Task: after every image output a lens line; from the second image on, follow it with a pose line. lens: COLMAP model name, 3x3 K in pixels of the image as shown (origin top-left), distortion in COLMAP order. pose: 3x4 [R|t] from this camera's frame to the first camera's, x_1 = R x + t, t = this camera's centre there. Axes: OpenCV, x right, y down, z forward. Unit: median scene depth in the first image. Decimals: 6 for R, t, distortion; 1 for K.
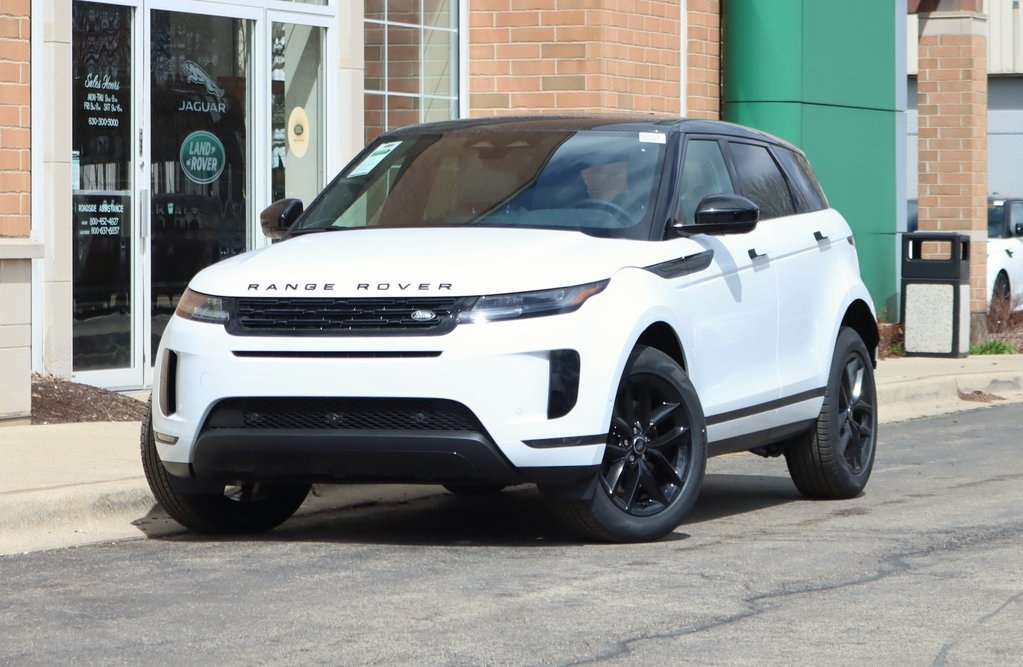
lens RADIAL K [[5425.3, 0, 512.0], [0, 5425.3, 334.1], [0, 0, 1]] dist [0.494658, 0.000000]
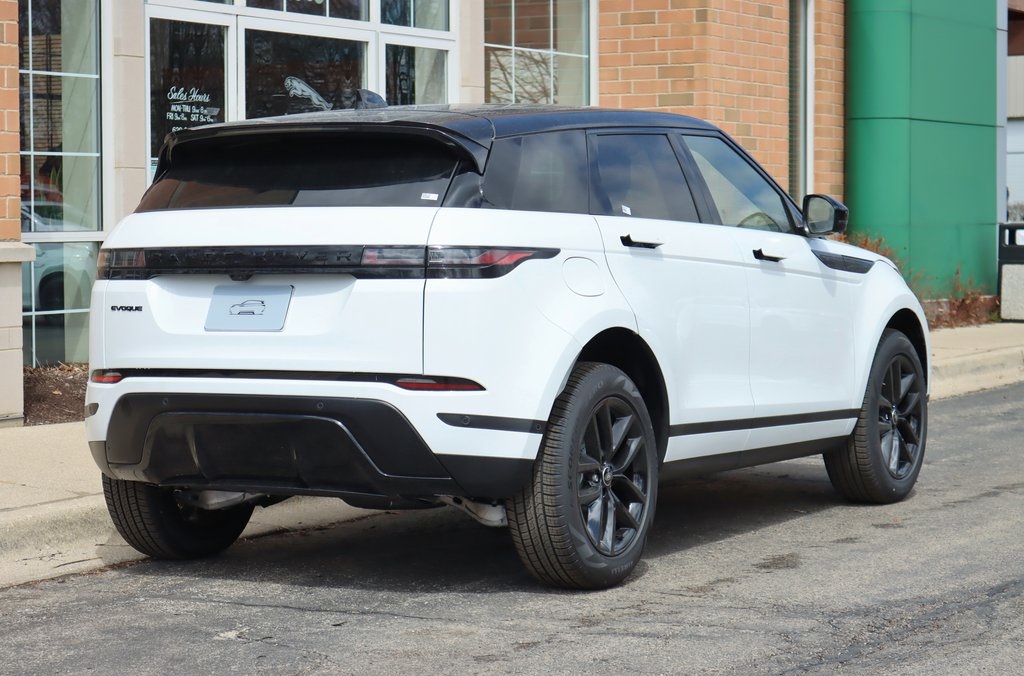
lens RADIAL K [[2571.8, 0, 510.6], [0, 2571.8, 335.5], [0, 0, 1]] dist [0.111385, 0.000000]
pose [[0.986644, 0.002507, -0.162875, 0.064936], [0.002102, 0.999602, 0.028117, -0.011067], [0.162881, -0.028084, 0.986246, 0.445547]]
